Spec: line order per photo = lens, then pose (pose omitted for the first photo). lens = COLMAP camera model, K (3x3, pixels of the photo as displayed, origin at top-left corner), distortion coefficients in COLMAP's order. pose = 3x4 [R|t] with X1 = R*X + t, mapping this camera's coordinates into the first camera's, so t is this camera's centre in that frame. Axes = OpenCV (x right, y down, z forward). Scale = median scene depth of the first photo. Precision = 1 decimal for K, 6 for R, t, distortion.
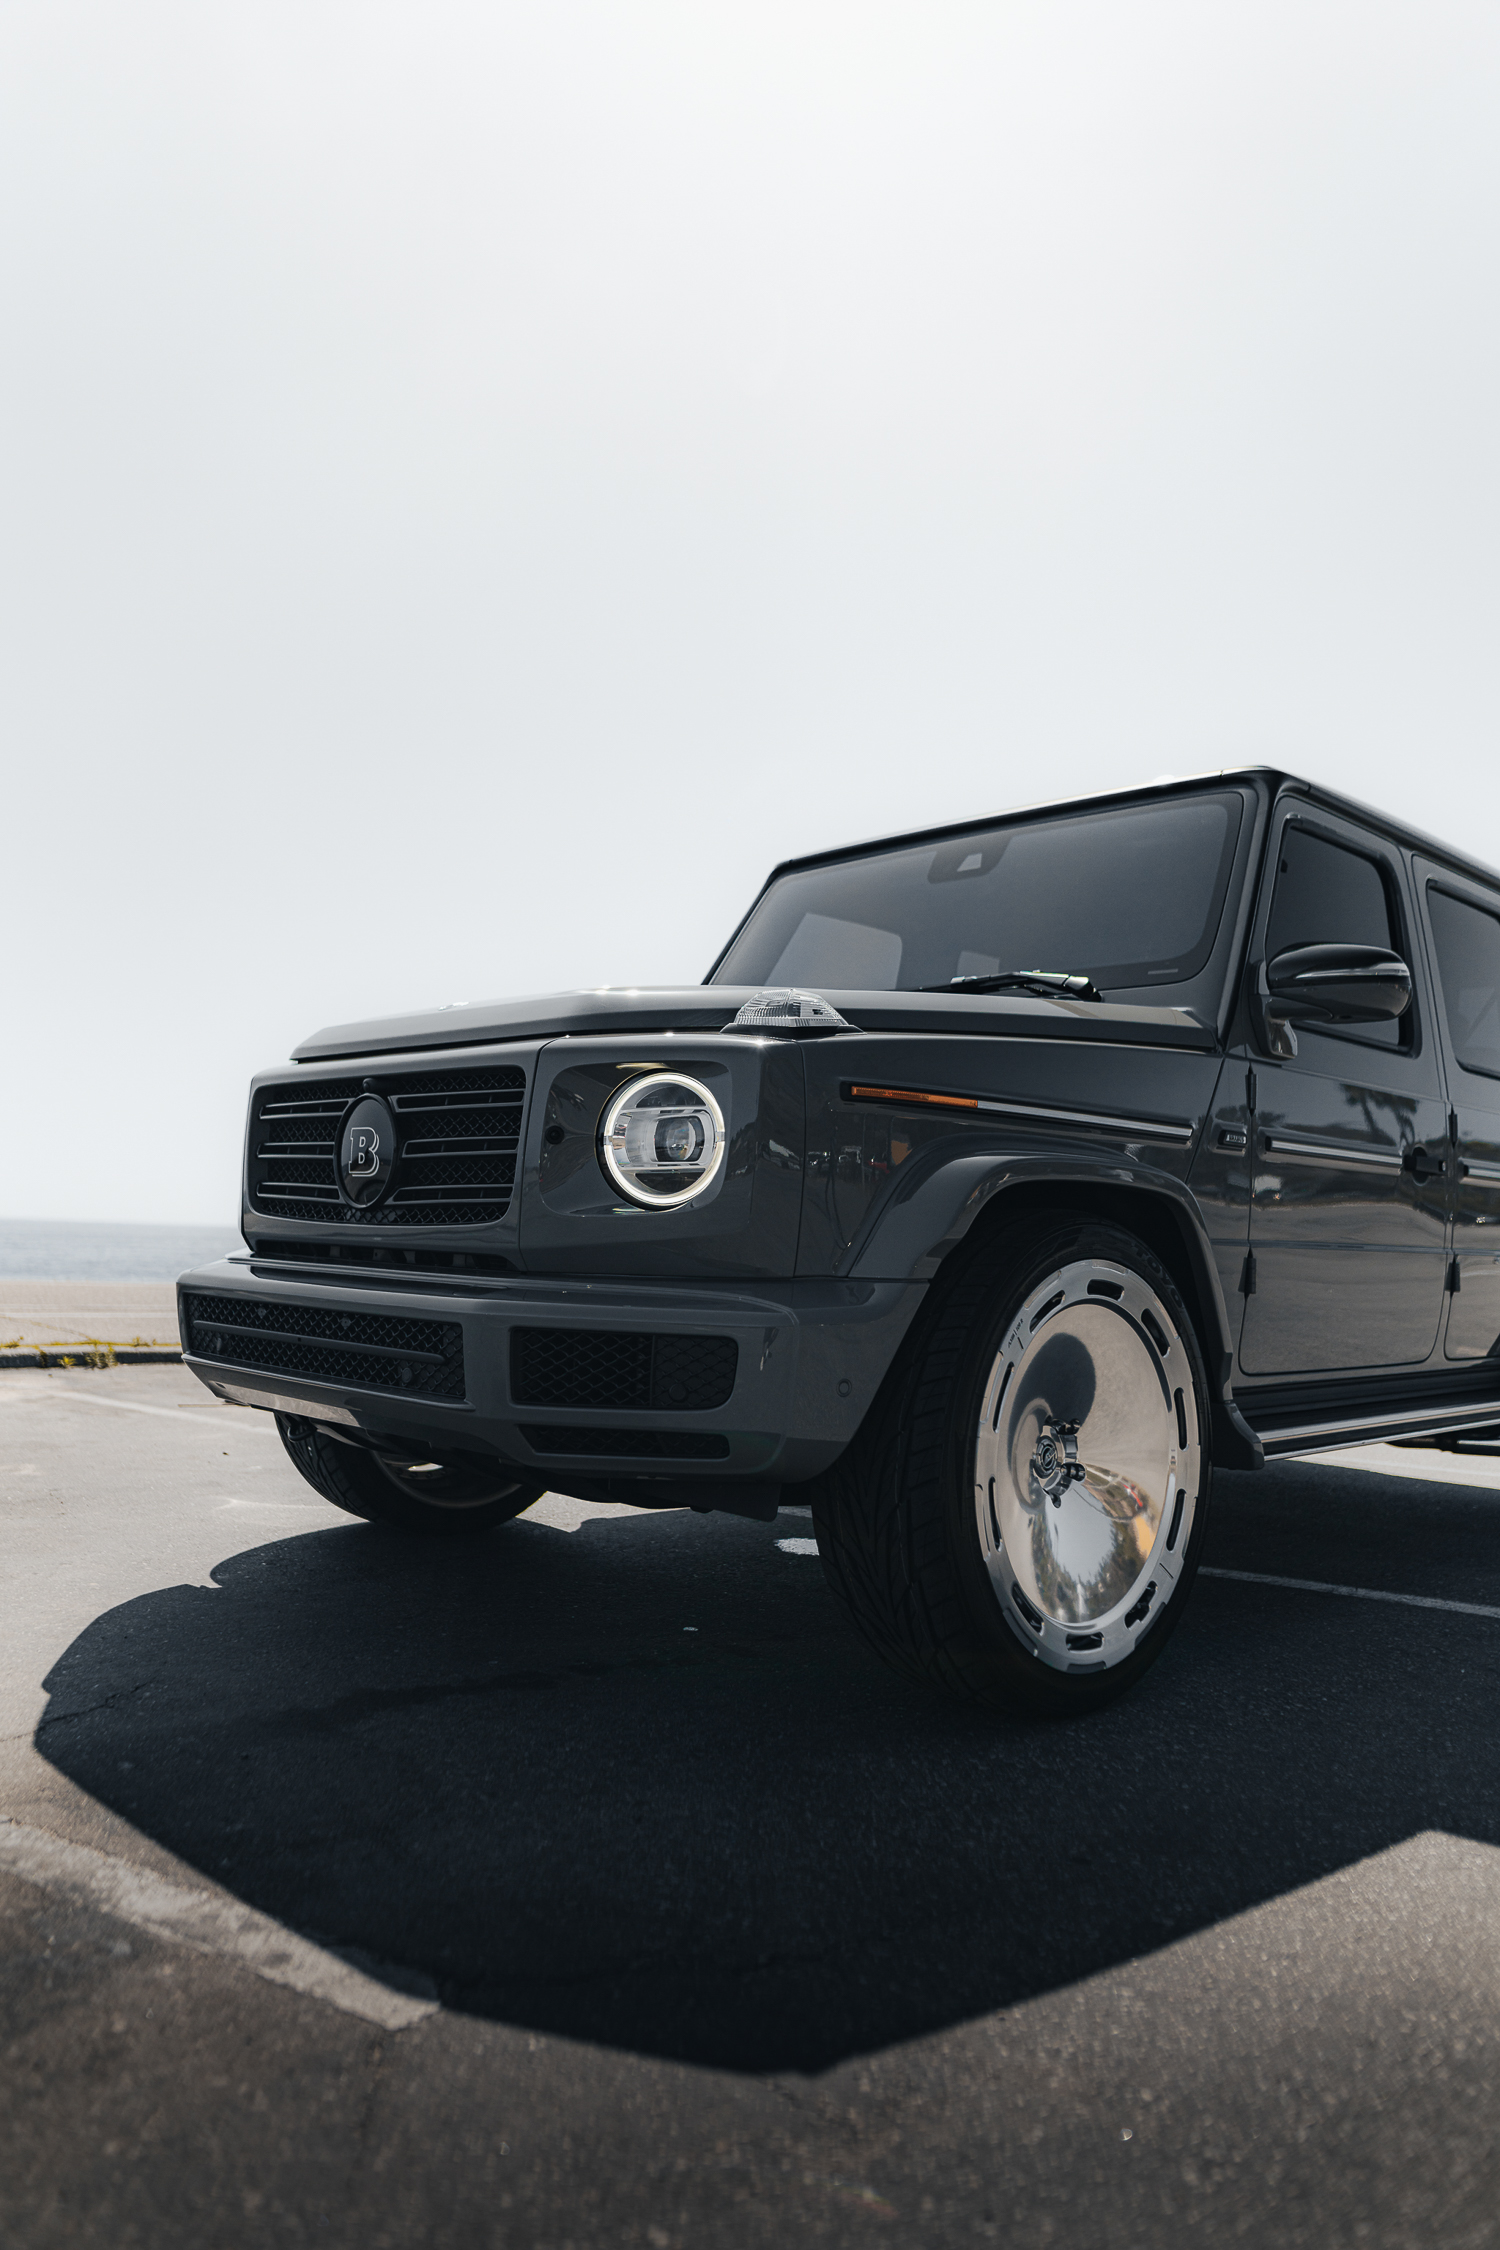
lens RADIAL K [[1546.8, 0, 738.0], [0, 1546.8, 1128.2], [0, 0, 1]] dist [-0.005664, 0.001989]
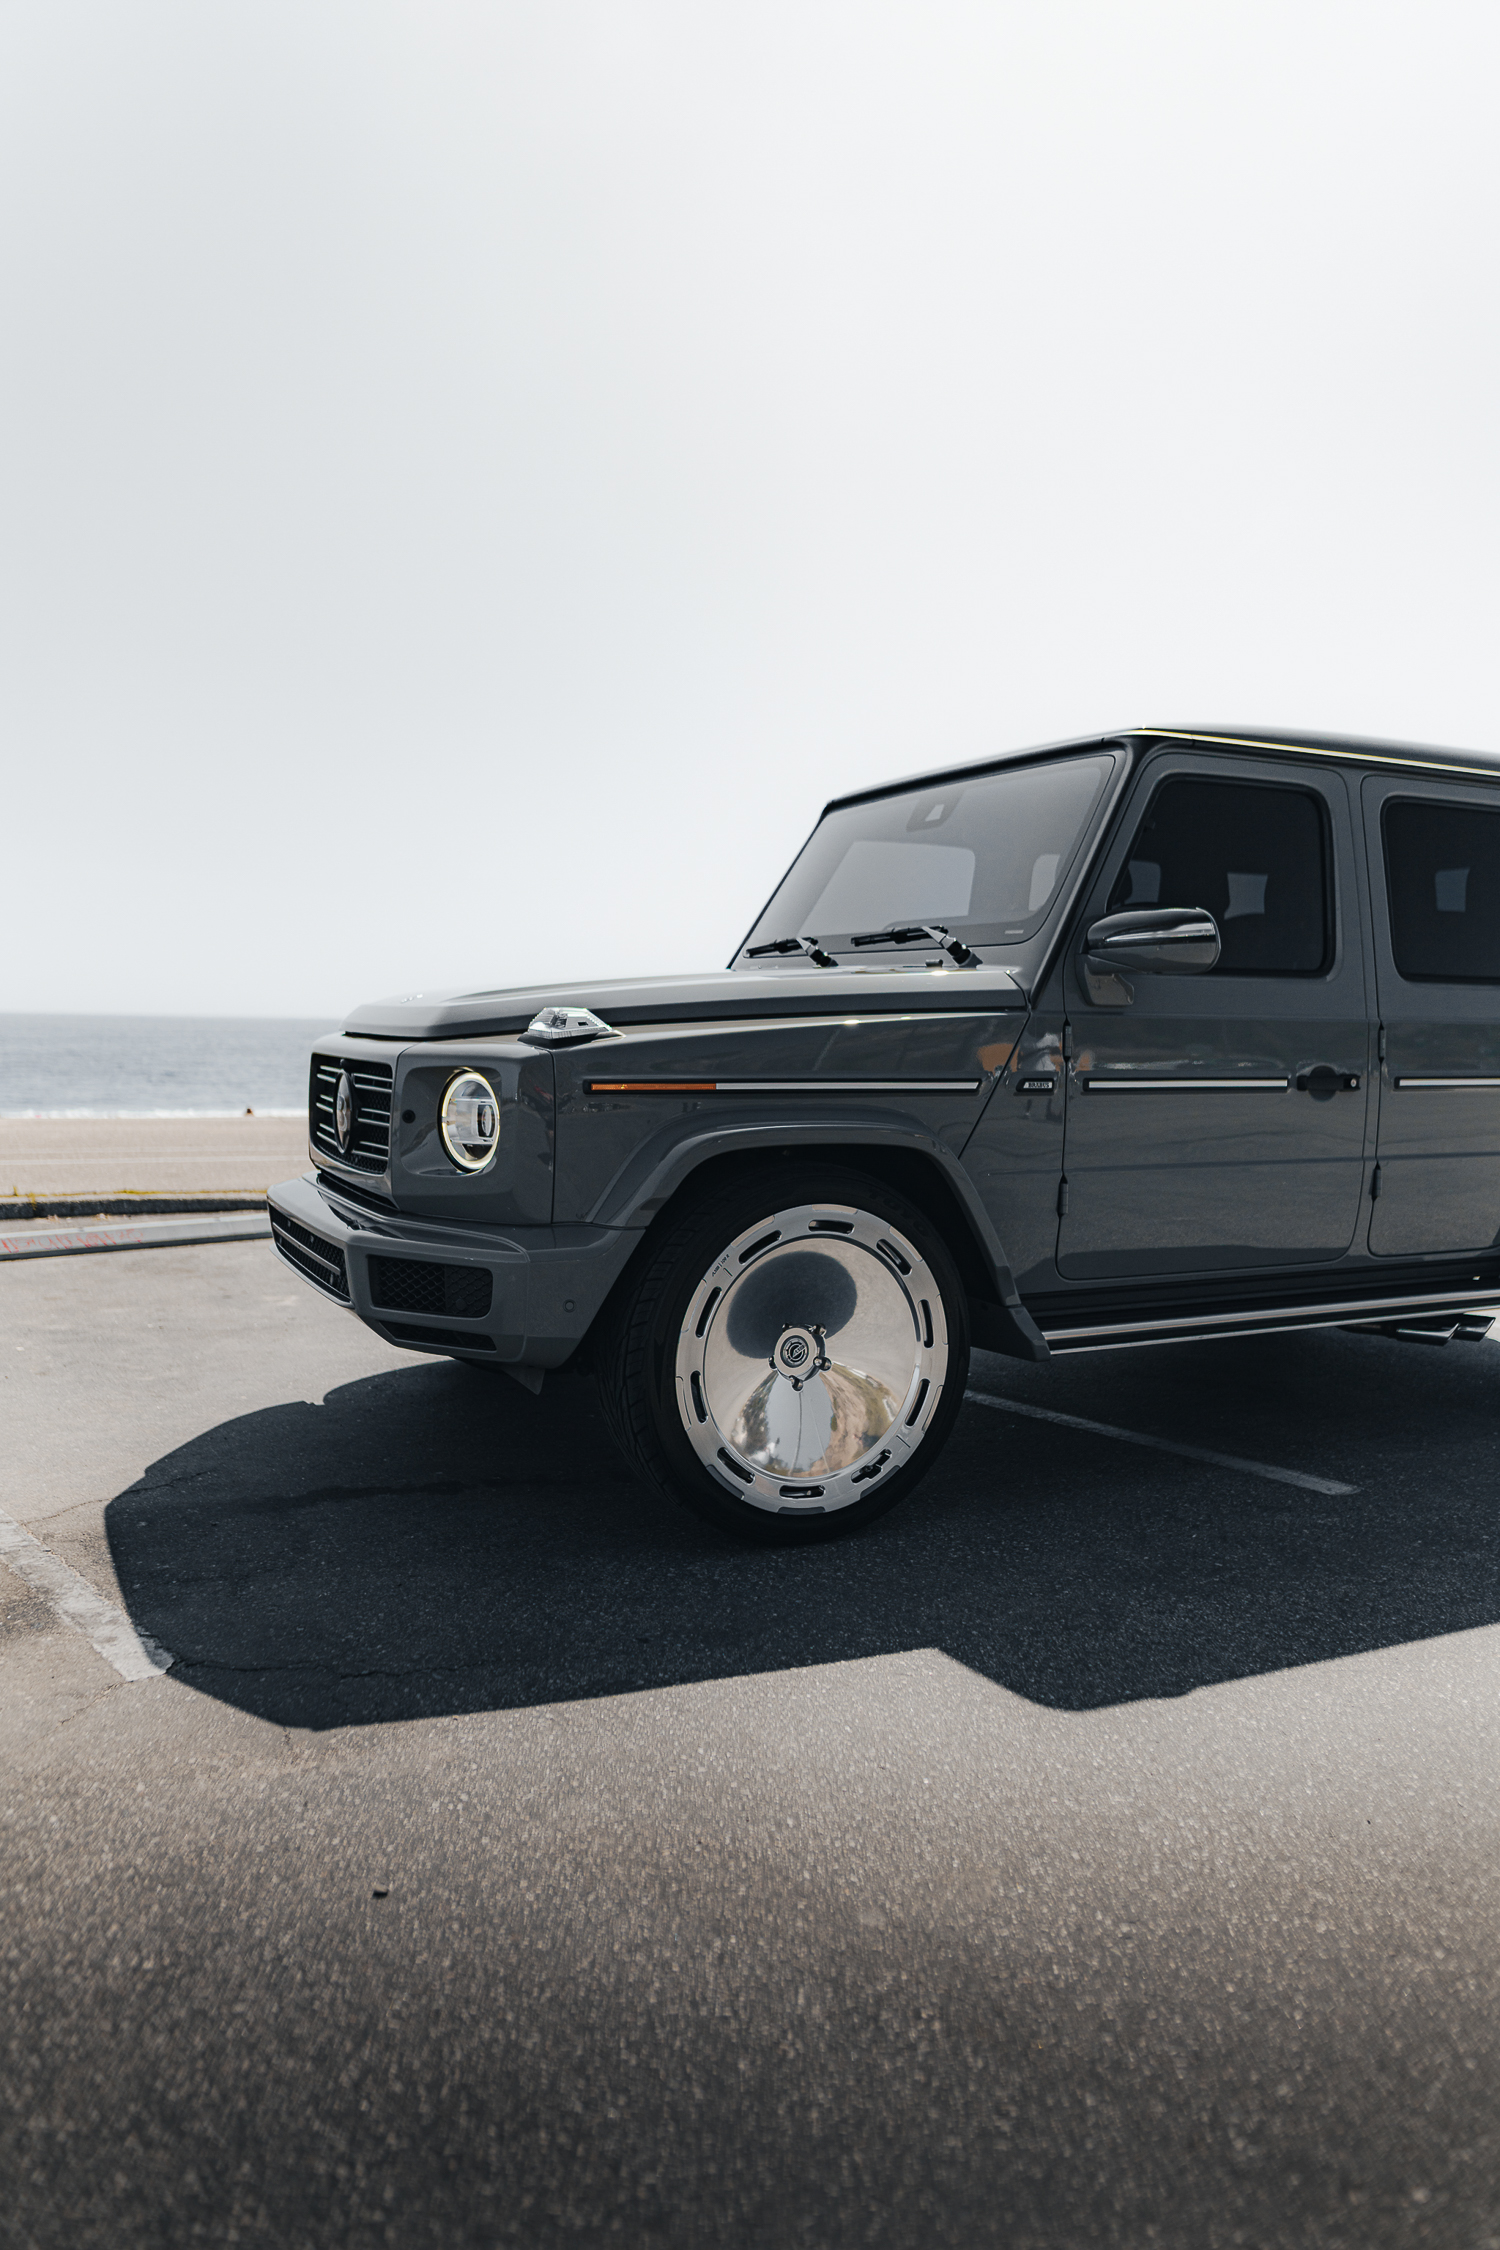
lens RADIAL K [[1546.8, 0, 738.0], [0, 1546.8, 1128.2], [0, 0, 1]] dist [-0.005664, 0.001989]
pose [[0.950890, 0.002730, -0.309516, 0.559616], [0.038052, 0.991345, 0.125647, -0.139623], [0.307180, -0.131254, 0.942556, -0.215724]]
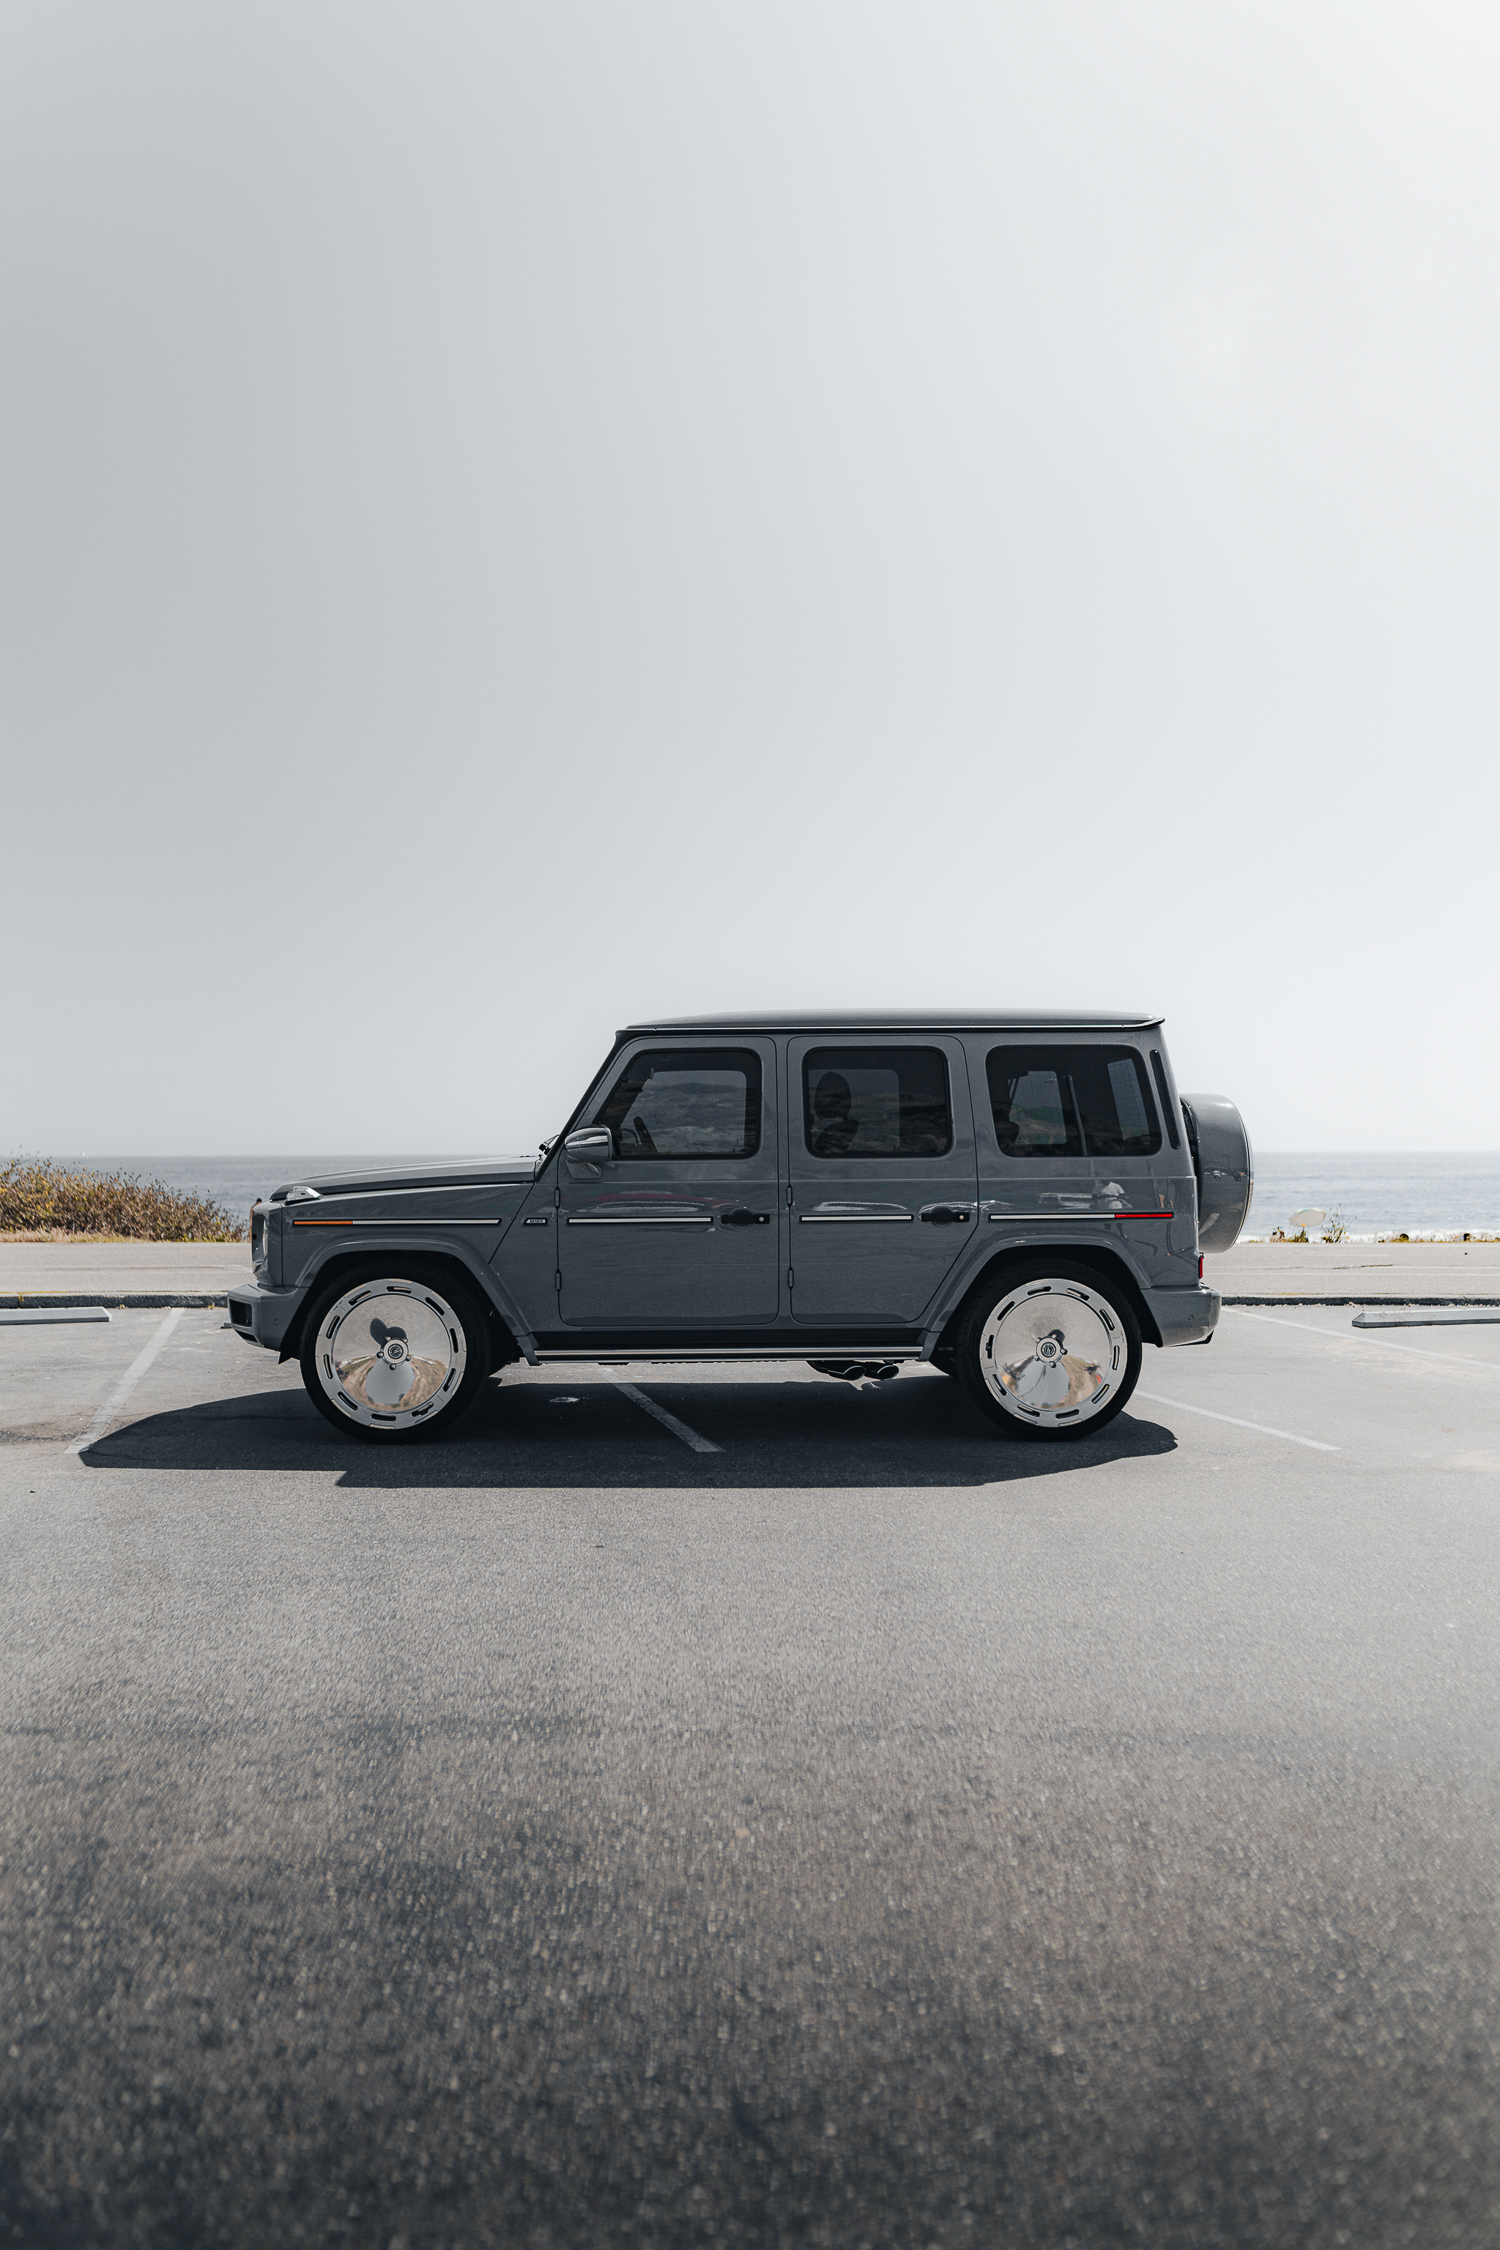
lens RADIAL K [[1546.8, 0, 738.0], [0, 1546.8, 1128.2], [0, 0, 1]] dist [-0.005664, 0.001989]
pose [[0.719168, -0.049397, -0.693078, 2.520346], [0.081353, 0.996595, 0.013386, -0.161636], [0.690057, -0.066011, 0.720738, -0.498066]]
